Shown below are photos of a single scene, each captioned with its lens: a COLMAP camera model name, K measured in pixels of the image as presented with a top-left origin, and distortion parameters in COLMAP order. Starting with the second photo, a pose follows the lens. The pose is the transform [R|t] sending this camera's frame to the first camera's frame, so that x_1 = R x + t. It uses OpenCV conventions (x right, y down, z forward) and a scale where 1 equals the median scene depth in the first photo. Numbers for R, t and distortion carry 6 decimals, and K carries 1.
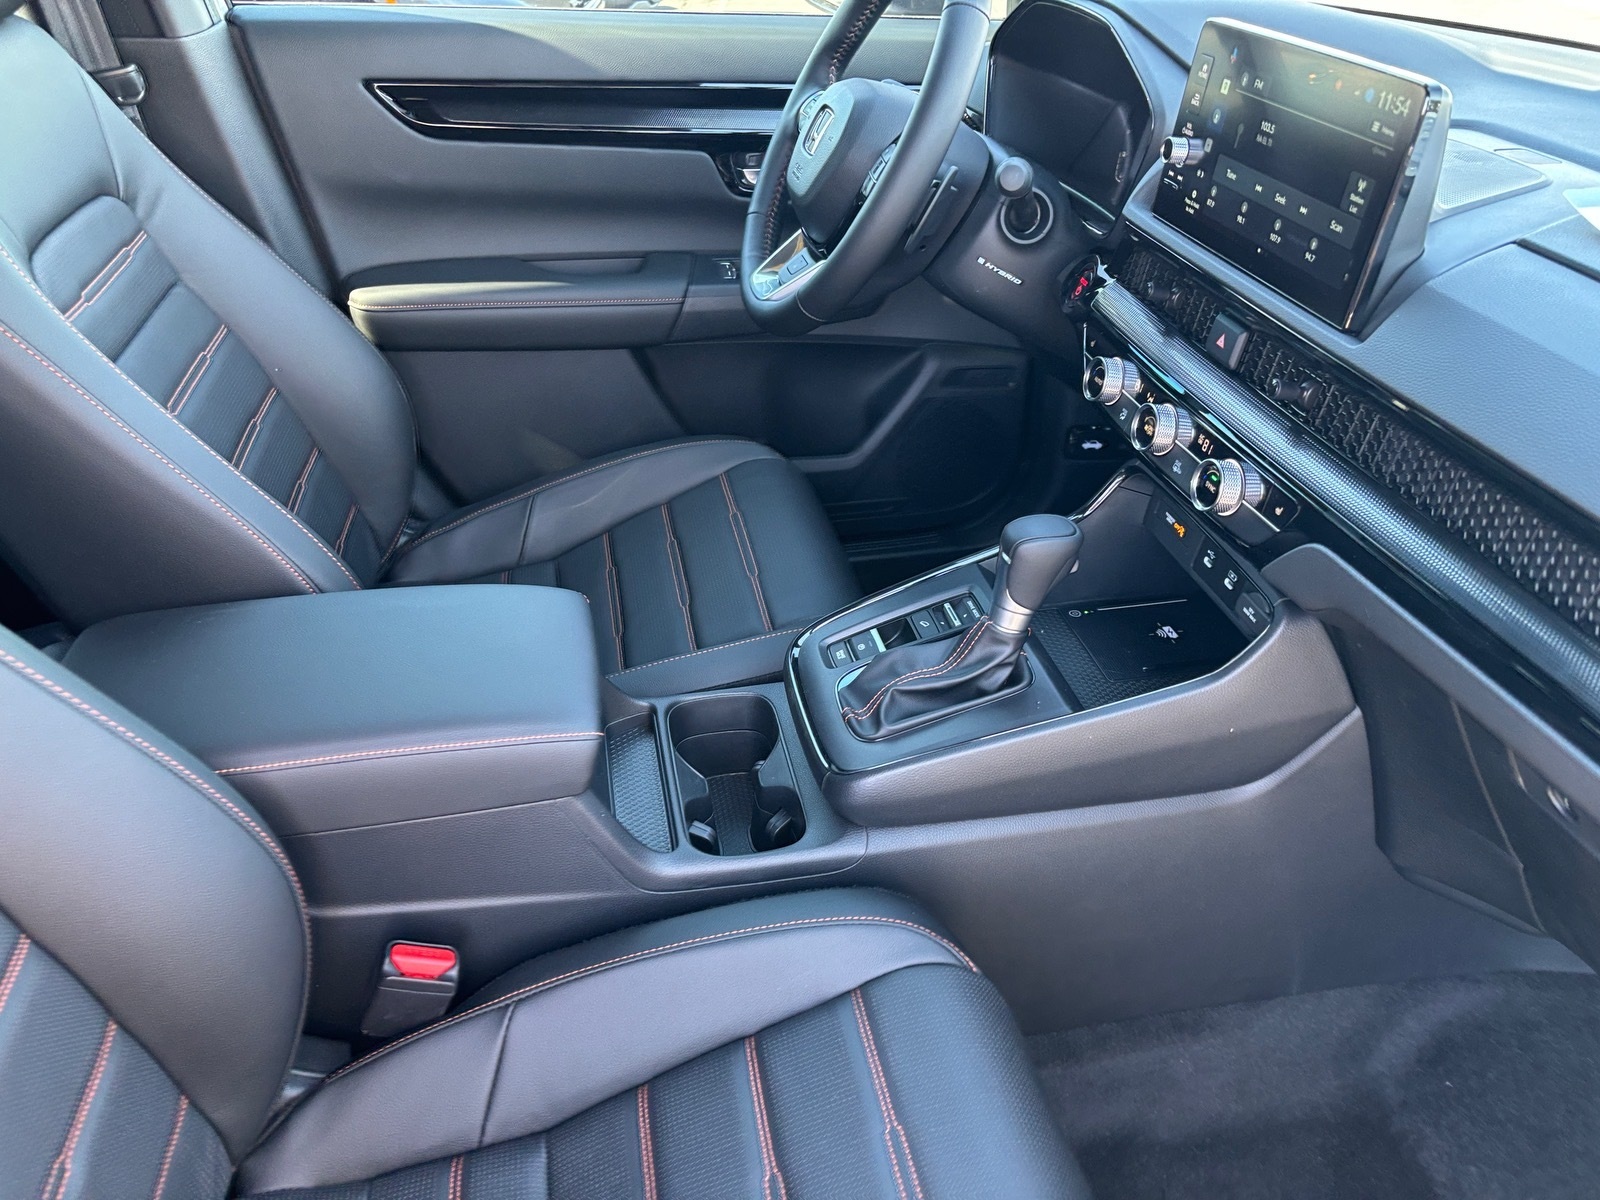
lens RADIAL K [[1201.3, 0, 797.3], [0, 1201.3, 594.4], [0, 0, 1]] dist [0.023581, -0.020418]
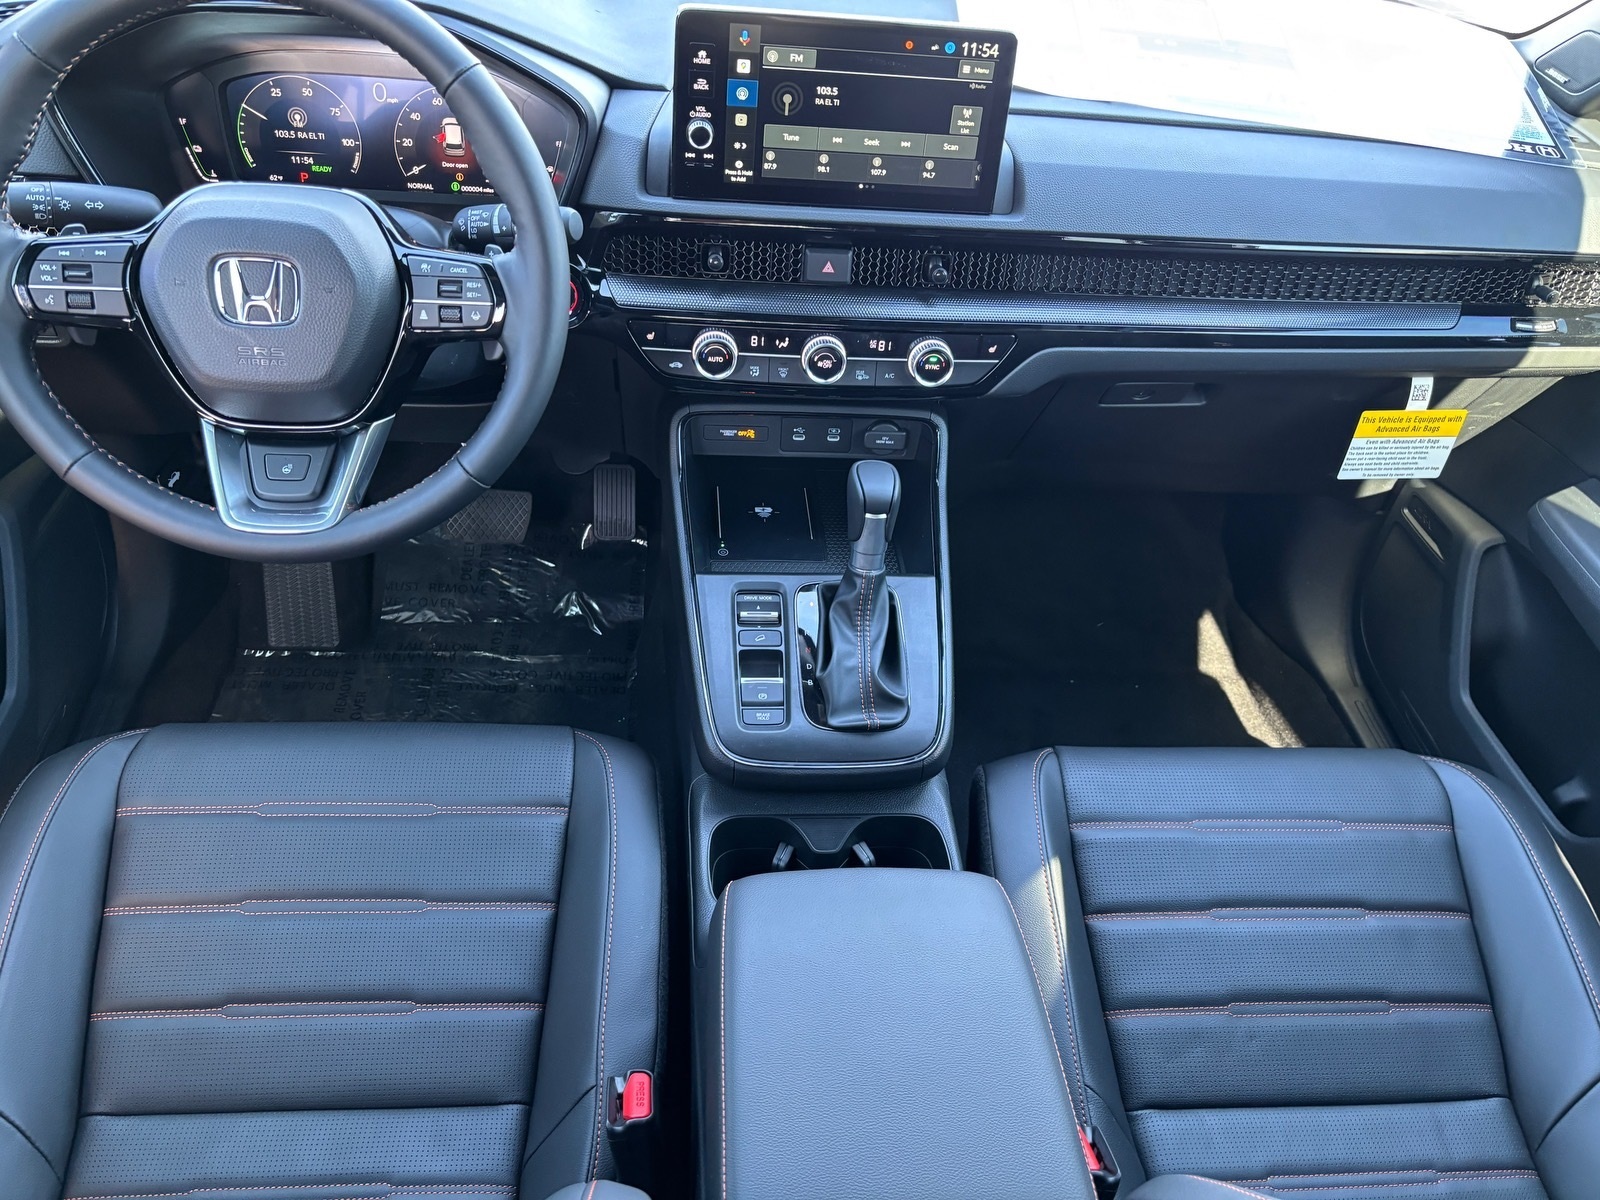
lens RADIAL K [[1221.3, 0, 806.1], [0, 1221.3, 608.0], [0, 0, 1]] dist [0.016104, -0.017490]
pose [[0.123334, -0.658439, 0.742460, -0.709255], [0.460794, 0.700622, 0.544791, -0.597345], [-0.878896, 0.274929, 0.389815, 0.601453]]
